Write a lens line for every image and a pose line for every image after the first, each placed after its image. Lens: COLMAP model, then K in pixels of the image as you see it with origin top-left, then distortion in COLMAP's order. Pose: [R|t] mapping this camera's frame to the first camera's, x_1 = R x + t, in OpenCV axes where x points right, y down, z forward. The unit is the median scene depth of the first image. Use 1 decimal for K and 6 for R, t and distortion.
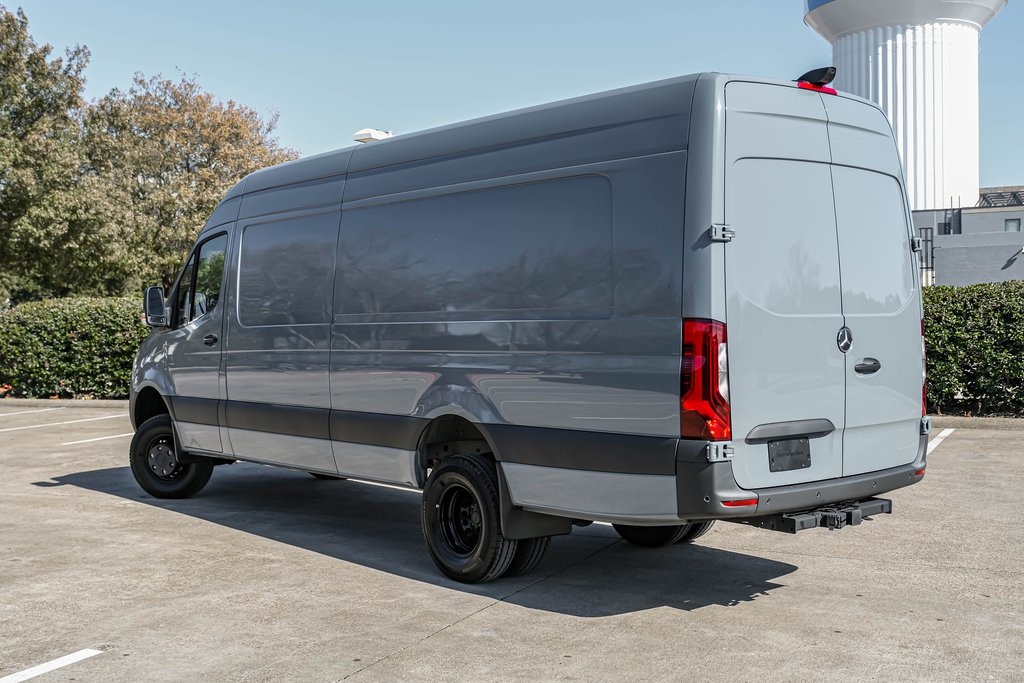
lens RADIAL K [[1154.8, 0, 557.7], [0, 1154.8, 341.3], [0, 0, 1]] dist [-0.004658, -0.006141]
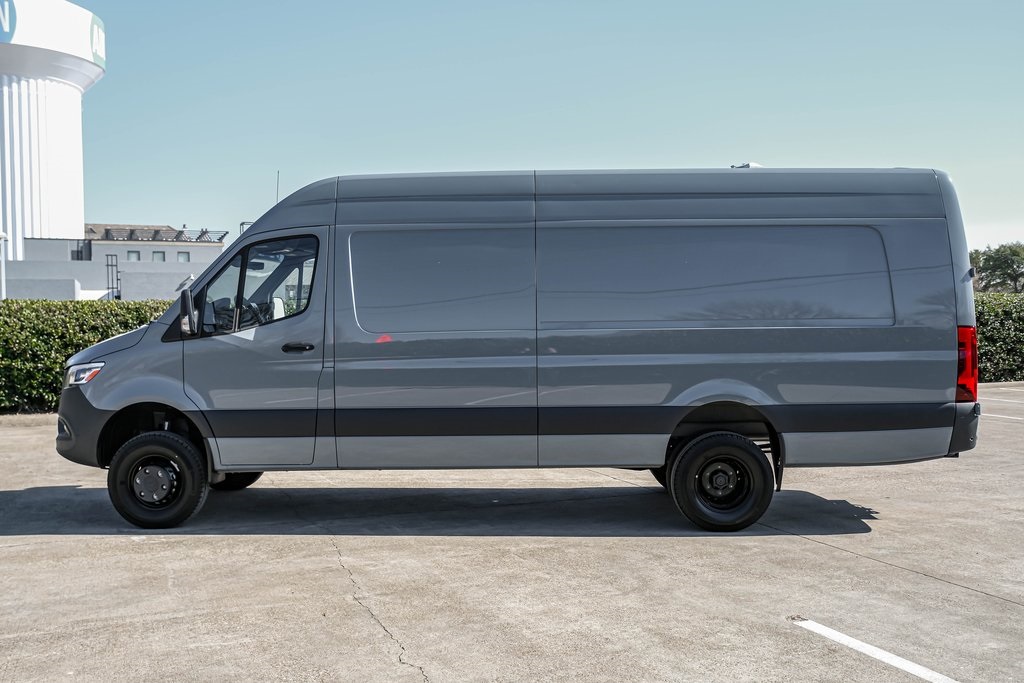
lens RADIAL K [[924.9, 0, 512.0], [0, 924.9, 341.5], [0, 0, 1]] dist [-0.017532, 0.008244]
pose [[0.686988, -0.005472, 0.726648, -0.091170], [0.011816, 0.999924, -0.003642, -0.000073], [-0.726572, 0.011088, 0.687000, 0.043192]]
